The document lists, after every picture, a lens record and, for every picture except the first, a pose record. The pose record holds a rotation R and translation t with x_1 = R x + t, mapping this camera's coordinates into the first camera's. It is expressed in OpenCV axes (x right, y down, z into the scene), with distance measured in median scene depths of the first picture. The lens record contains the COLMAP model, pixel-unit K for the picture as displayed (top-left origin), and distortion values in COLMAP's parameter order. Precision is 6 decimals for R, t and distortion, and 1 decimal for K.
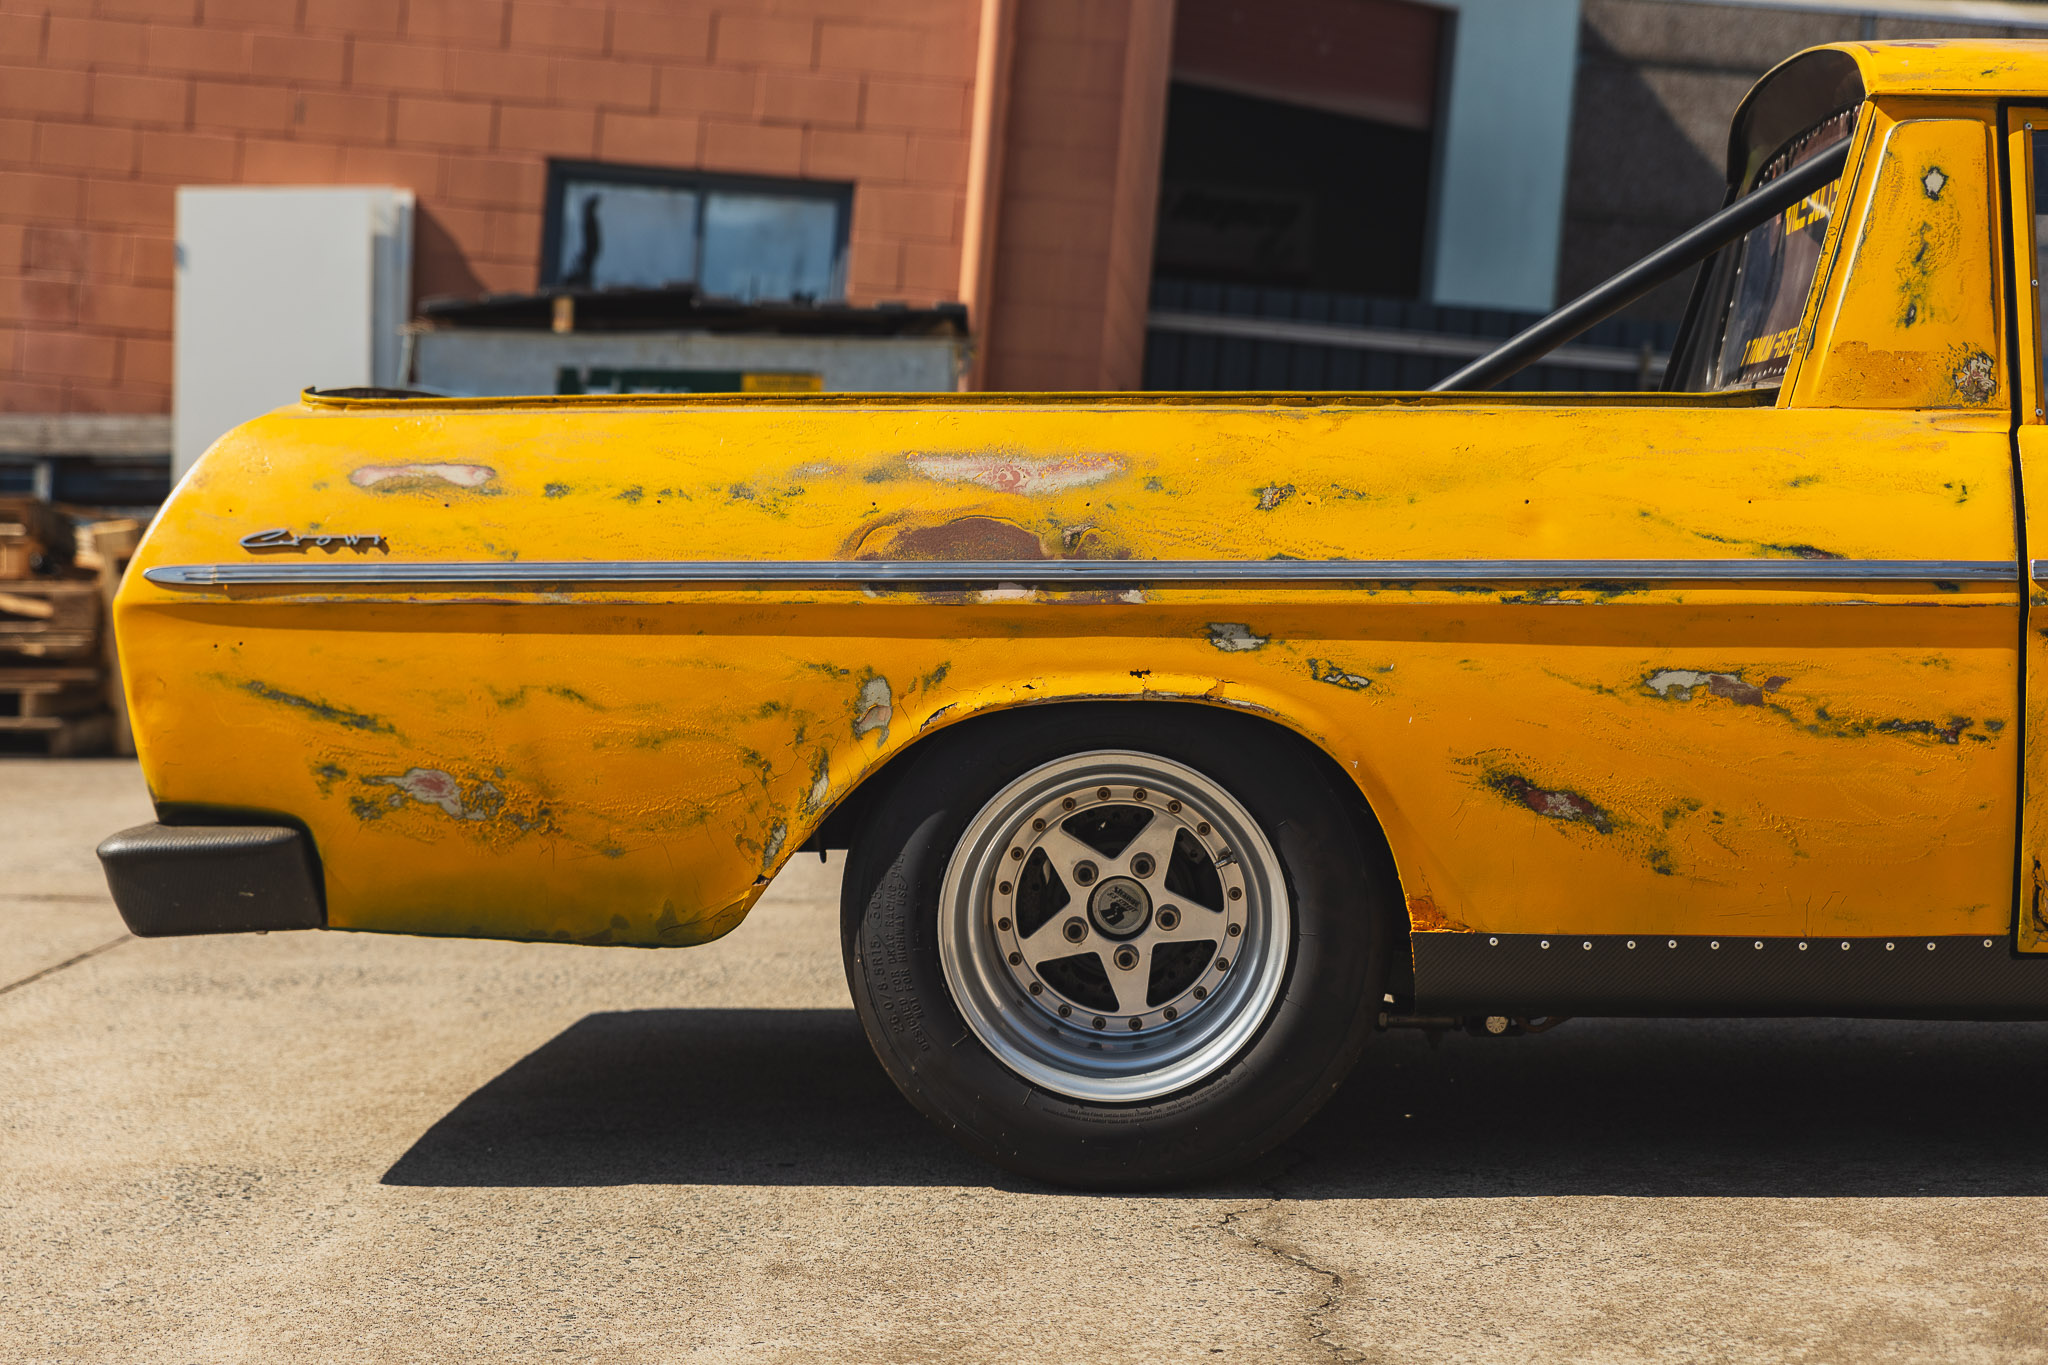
lens RADIAL K [[4021.3, 0, 1024.0], [0, 4021.3, 682.5], [0, 0, 1]] dist [-0.028808, 0.106004]
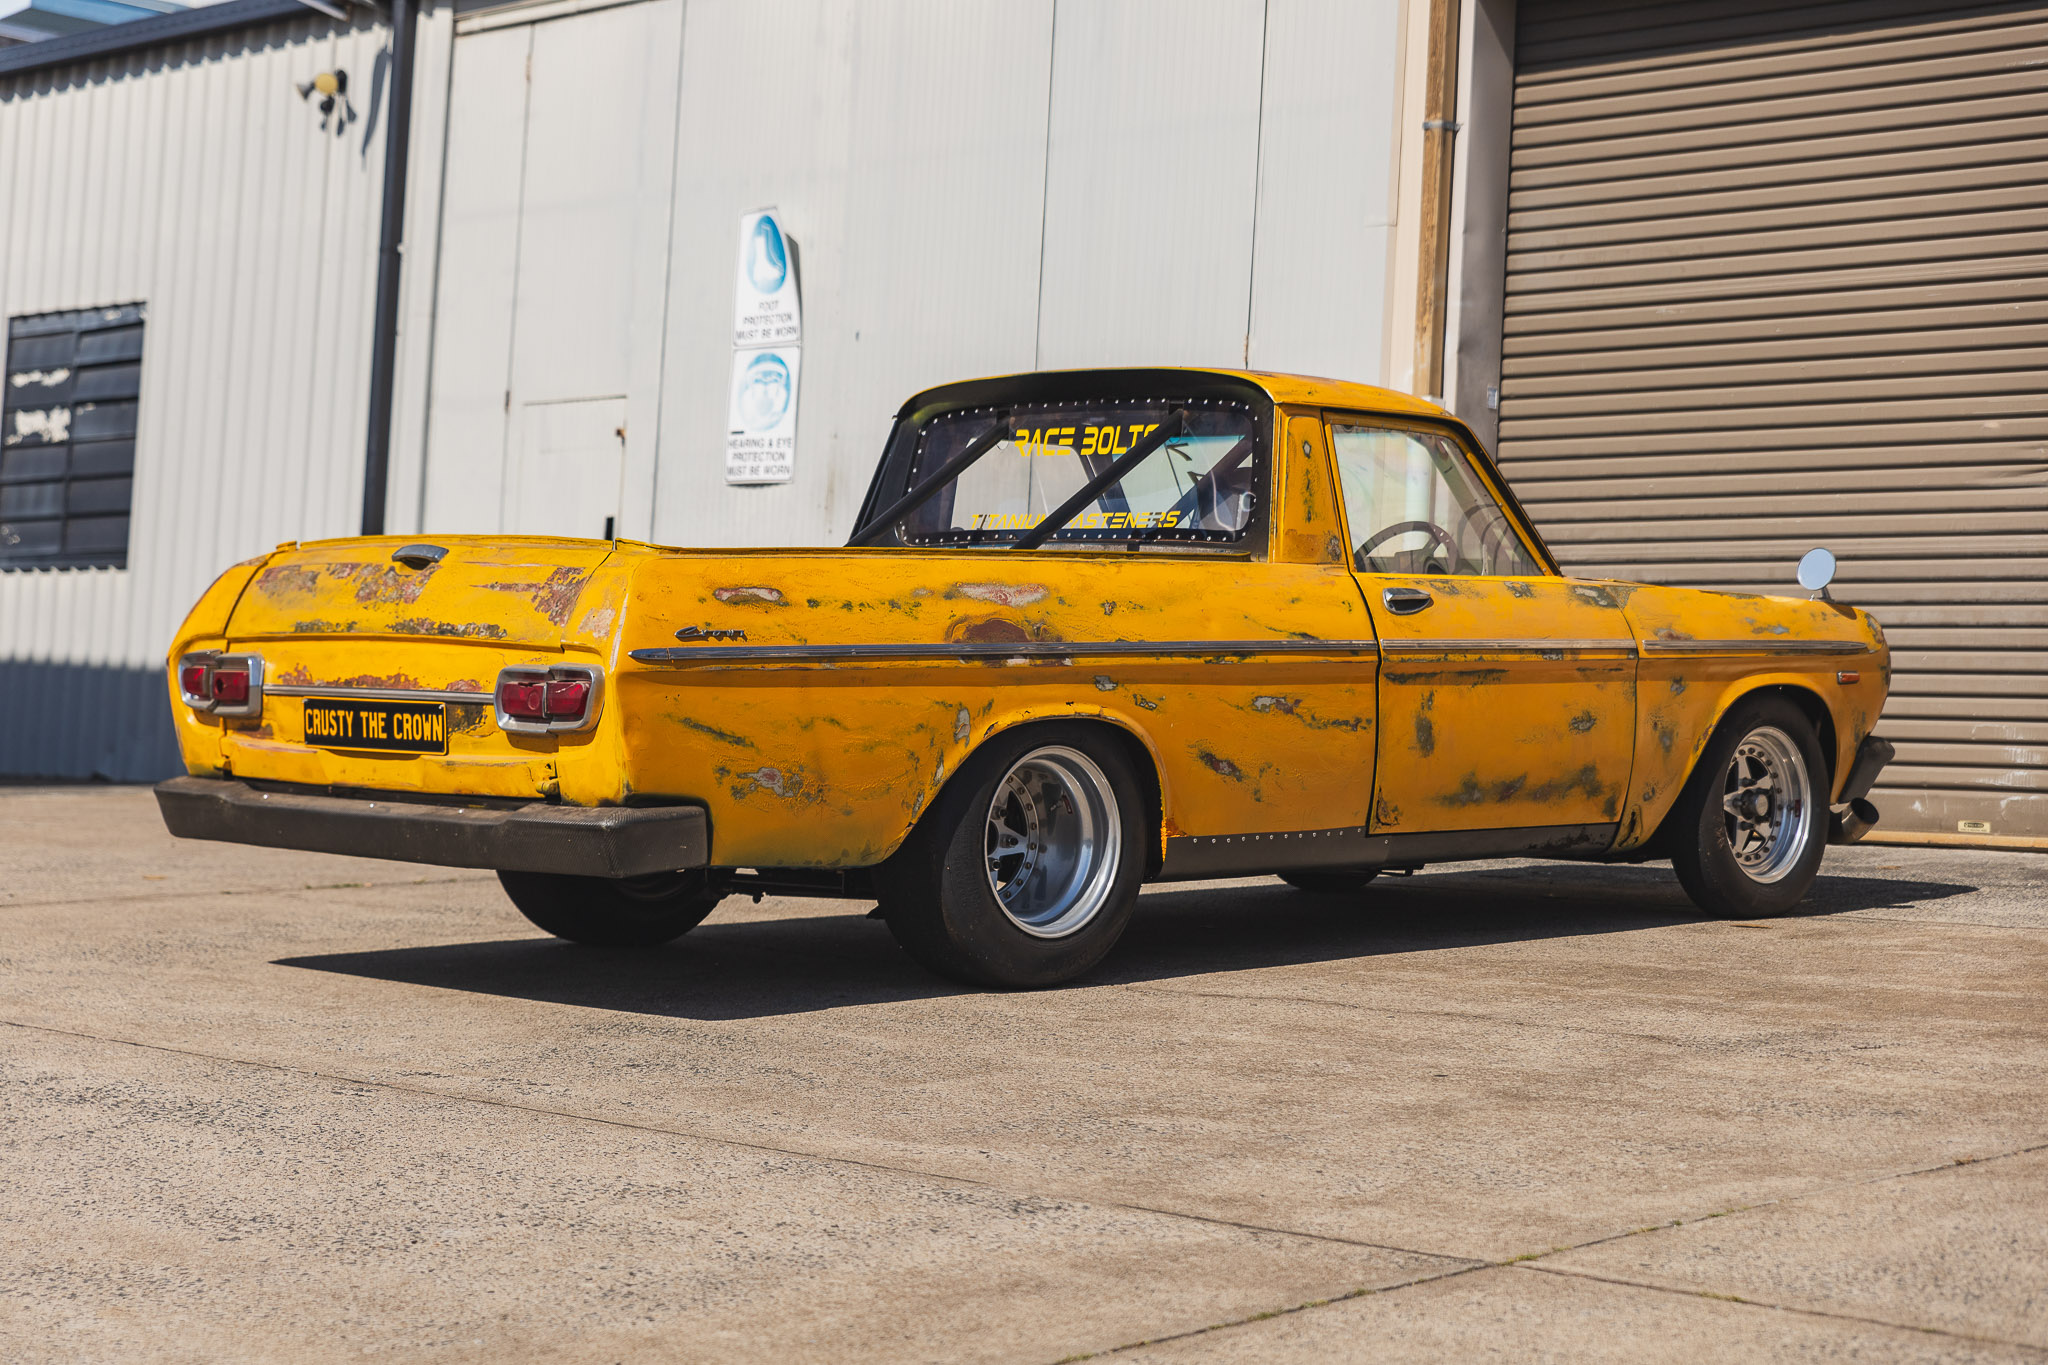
lens RADIAL K [[4021.3, 0, 1024.0], [0, 4021.3, 682.5], [0, 0, 1]] dist [-0.028808, 0.106004]
pose [[0.658137, -0.013099, 0.752784, -1.367039], [0.026039, 0.999646, -0.005371, -0.002497], [-0.752448, 0.023137, 0.658246, -0.199531]]
